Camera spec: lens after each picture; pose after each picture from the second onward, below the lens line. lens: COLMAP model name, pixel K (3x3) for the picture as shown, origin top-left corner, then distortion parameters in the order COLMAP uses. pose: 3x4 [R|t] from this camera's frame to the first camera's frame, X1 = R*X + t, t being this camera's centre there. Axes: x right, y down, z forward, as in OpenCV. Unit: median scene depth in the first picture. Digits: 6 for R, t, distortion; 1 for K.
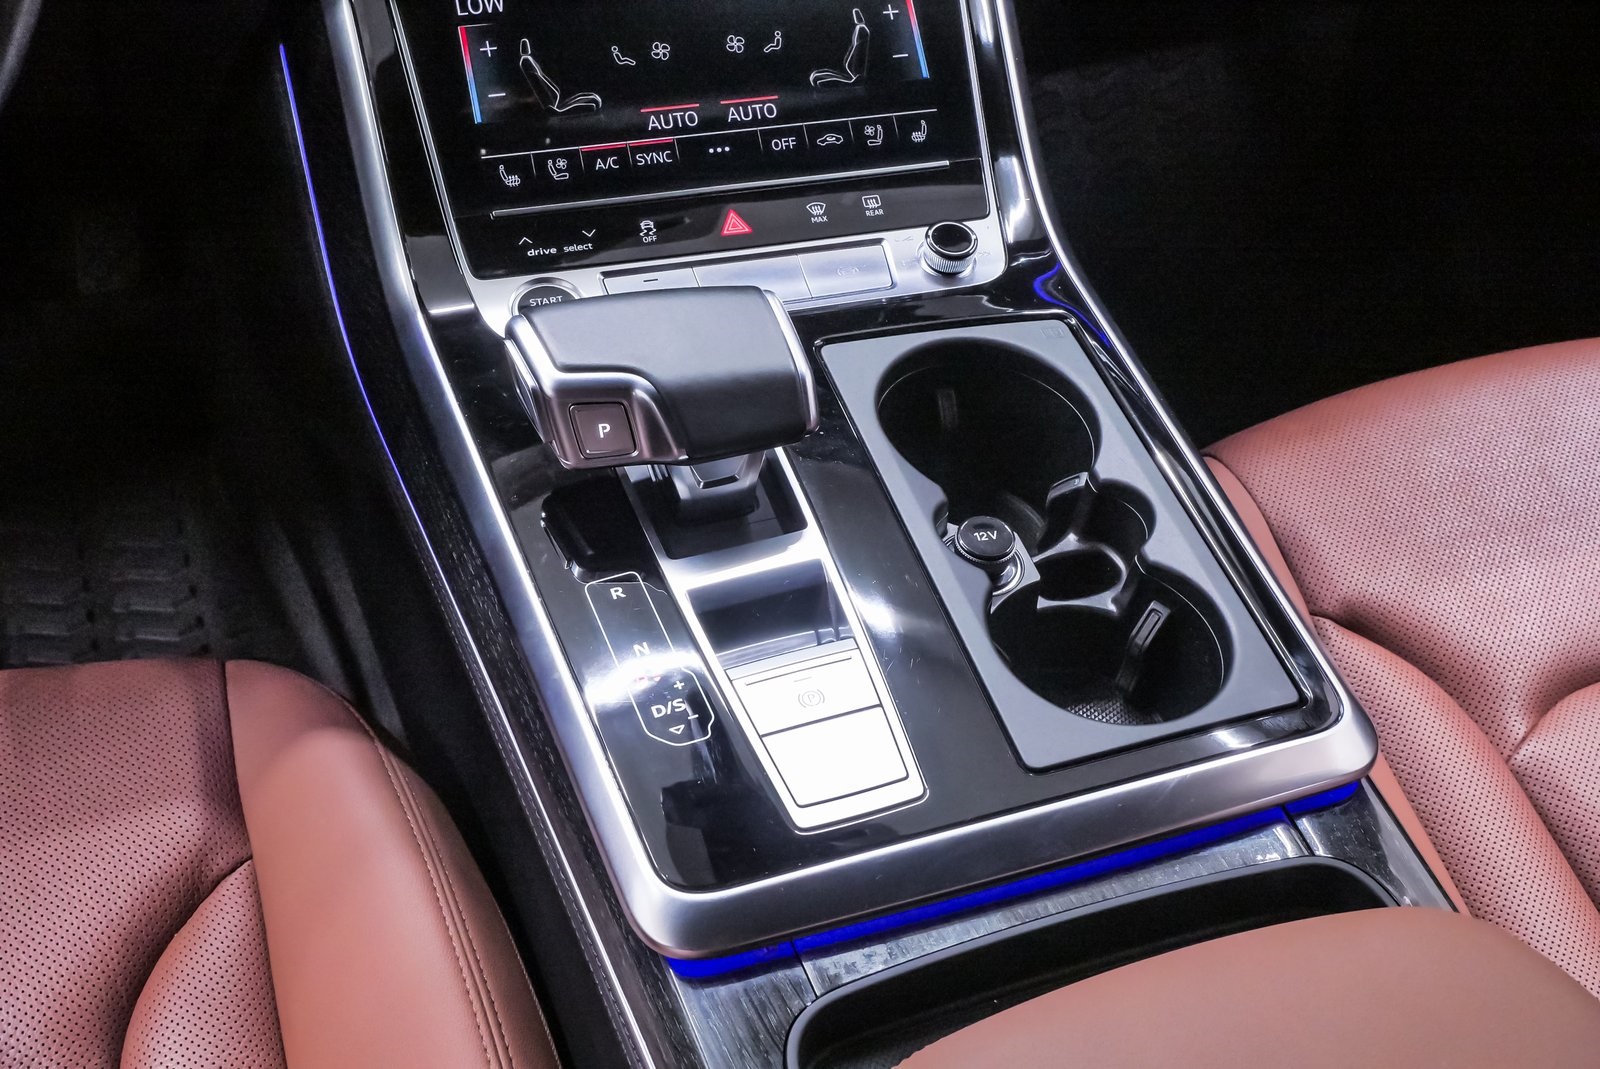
lens RADIAL K [[1908.1, 0, 800.0], [0, 1908.1, 534.5], [0, 0, 1]] dist [-0.019014, -0.005867]
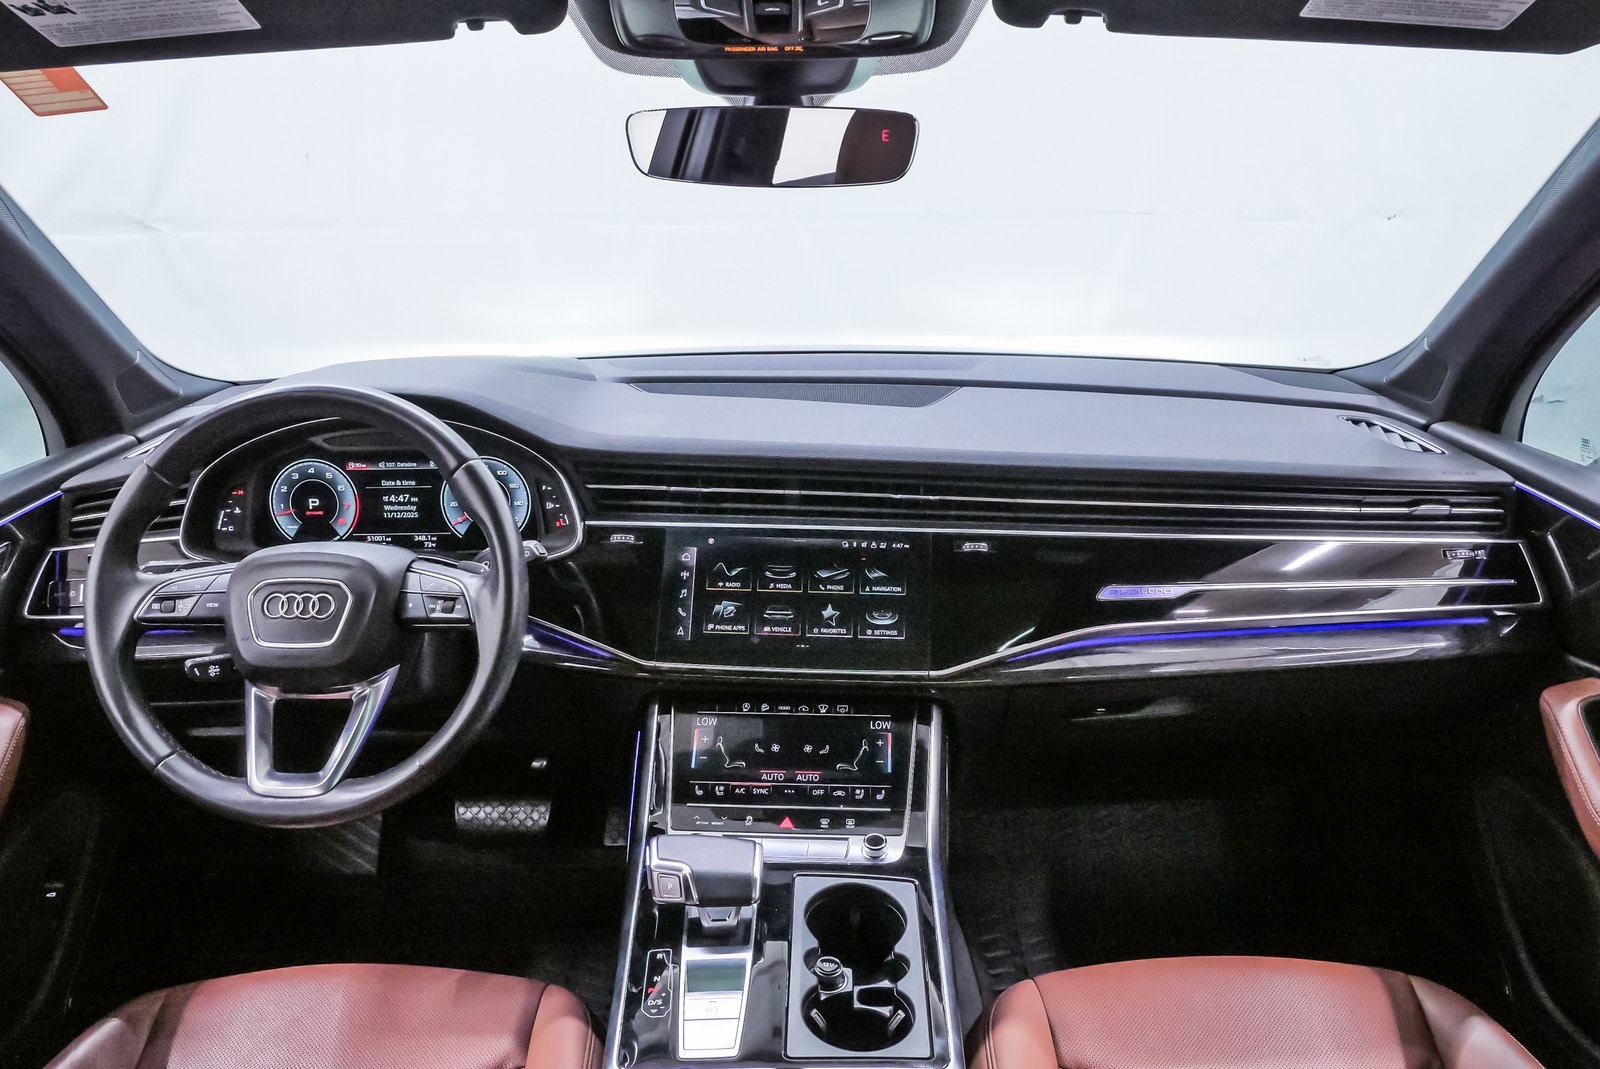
lens RADIAL K [[1170.0, 0, 800.0], [0, 1170.0, 534.5], [0, 0, 1]] dist [-0.049641, 0.008769]
pose [[0.935953, 0.036577, -0.350219, 0.463318], [-0.189278, 0.890941, -0.412793, 0.105906], [0.296926, 0.452643, 0.840803, -0.339997]]
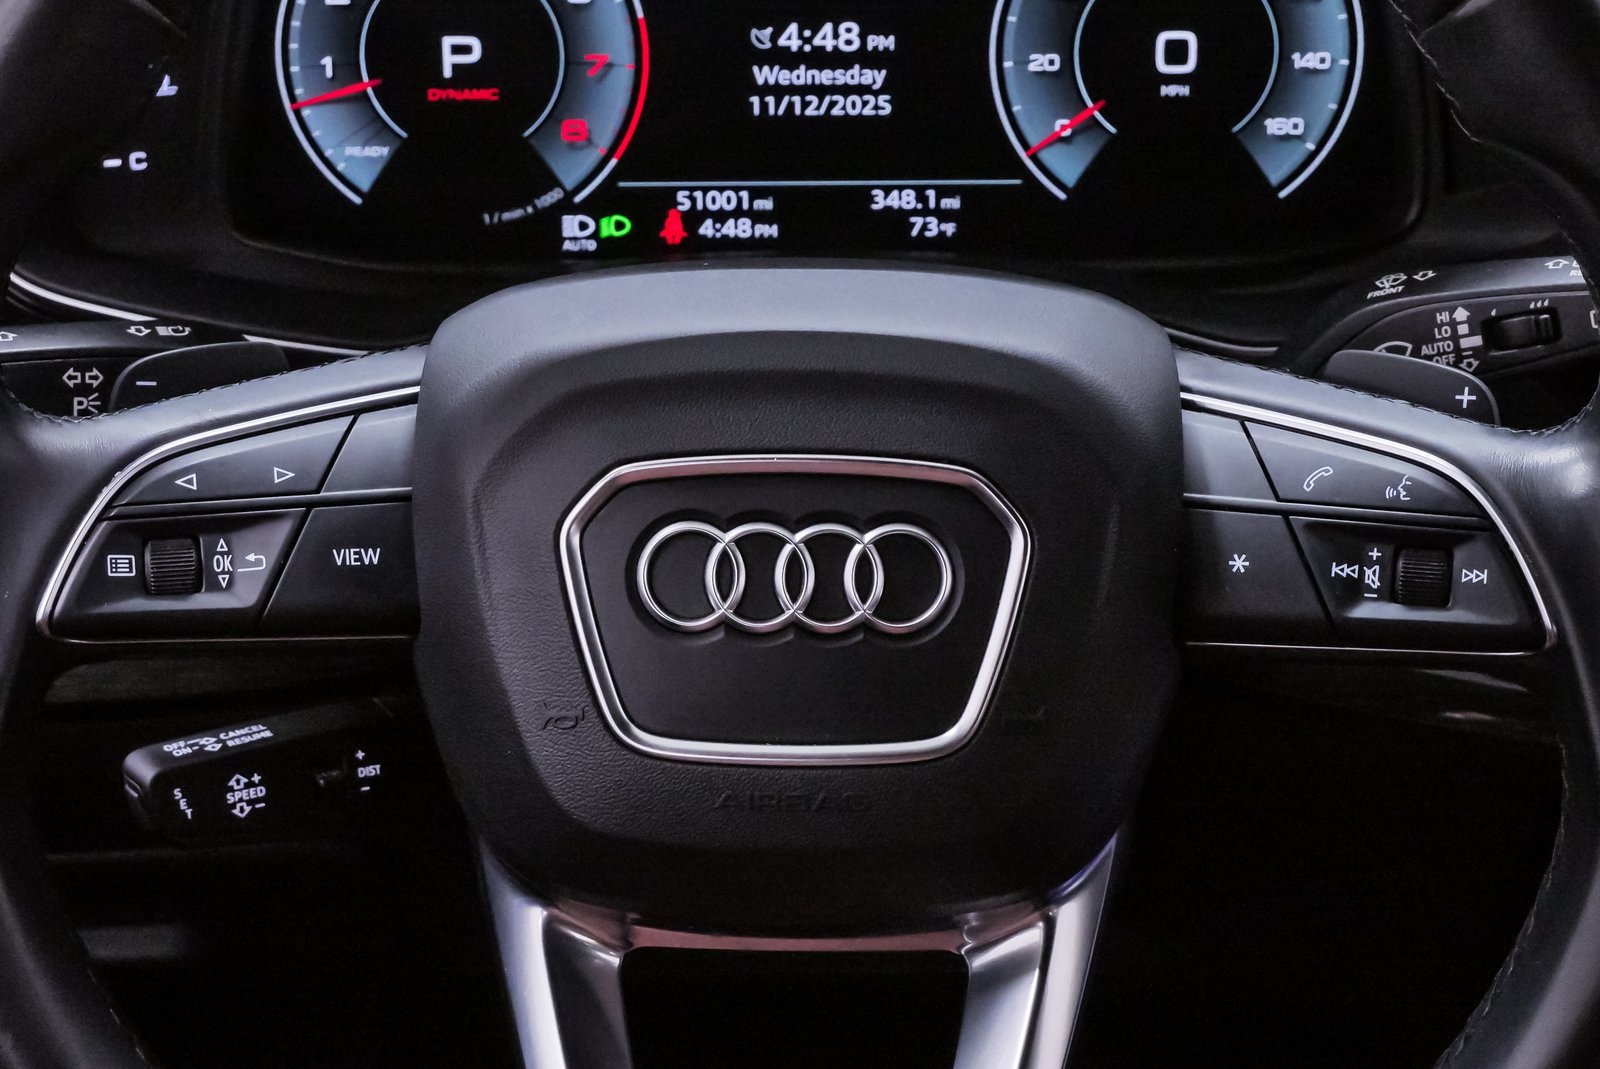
lens RADIAL K [[3549.8, 0, 800.0], [0, 3549.8, 534.5], [0, 0, 1]] dist [0.035518, 0.114071]
pose [[0.931167, 0.098495, -0.351037, -0.194350], [-0.200080, 0.942935, -0.266162, -0.022031], [0.304789, 0.318077, 0.897736, -0.193741]]
